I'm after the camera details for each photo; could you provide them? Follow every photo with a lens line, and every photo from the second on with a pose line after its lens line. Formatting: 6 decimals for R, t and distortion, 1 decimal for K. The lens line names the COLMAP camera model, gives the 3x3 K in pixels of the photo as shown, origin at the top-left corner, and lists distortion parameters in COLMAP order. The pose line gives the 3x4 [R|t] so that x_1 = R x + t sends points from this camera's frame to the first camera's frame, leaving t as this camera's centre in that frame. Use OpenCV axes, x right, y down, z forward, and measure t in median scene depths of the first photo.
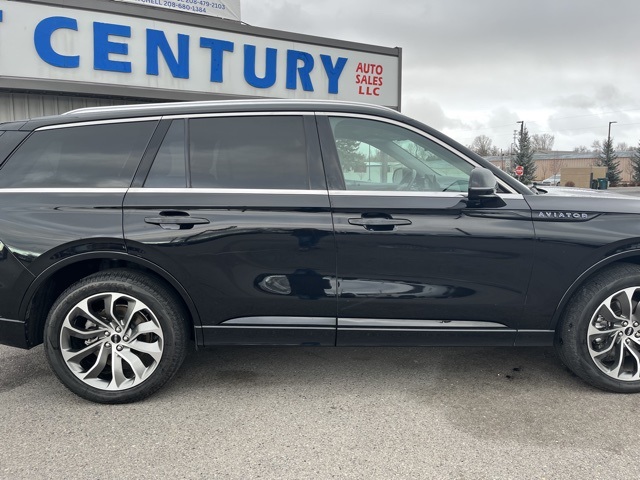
lens RADIAL K [[484.4, 0, 322.4], [0, 484.4, 237.0], [0, 0, 1]] dist [0.090755, -0.120746]
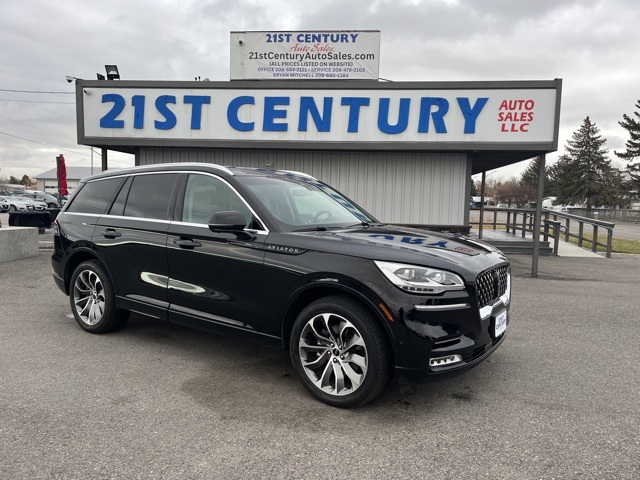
lens RADIAL K [[481.3, 0, 316.7], [0, 481.3, 245.1], [0, 0, 1]] dist [0.070472, -0.091224]
pose [[0.804013, 0.079119, -0.589324, 1.247244], [-0.106237, 0.994275, -0.011453, -0.047098], [0.585044, 0.071817, 0.807816, 0.014265]]
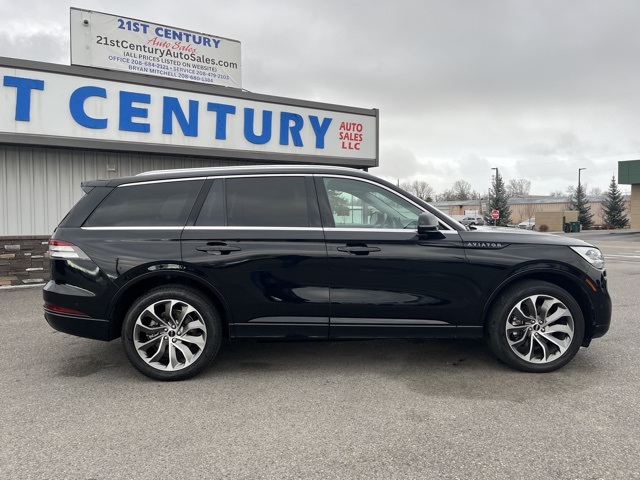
lens RADIAL K [[483.2, 0, 317.5], [0, 483.2, 236.5], [0, 0, 1]] dist [0.083572, -0.105784]
pose [[0.999719, -0.001305, 0.023654, -0.036802], [0.003409, 0.996014, -0.089133, 0.054632], [-0.023443, 0.089189, 0.995739, -0.403858]]
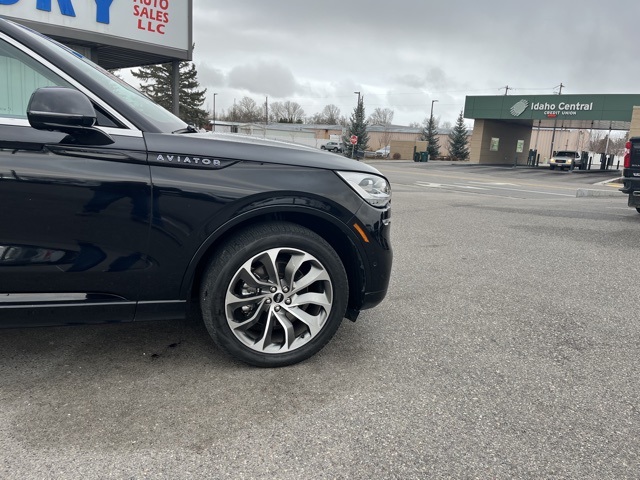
lens RADIAL K [[483.2, 0, 317.5], [0, 483.2, 236.5], [0, 0, 1]] dist [0.083572, -0.105784]
pose [[0.957102, 0.007216, 0.289662, 0.435525], [-0.028913, 0.997079, 0.070698, 0.017234], [-0.288306, -0.076040, 0.954514, 0.154054]]
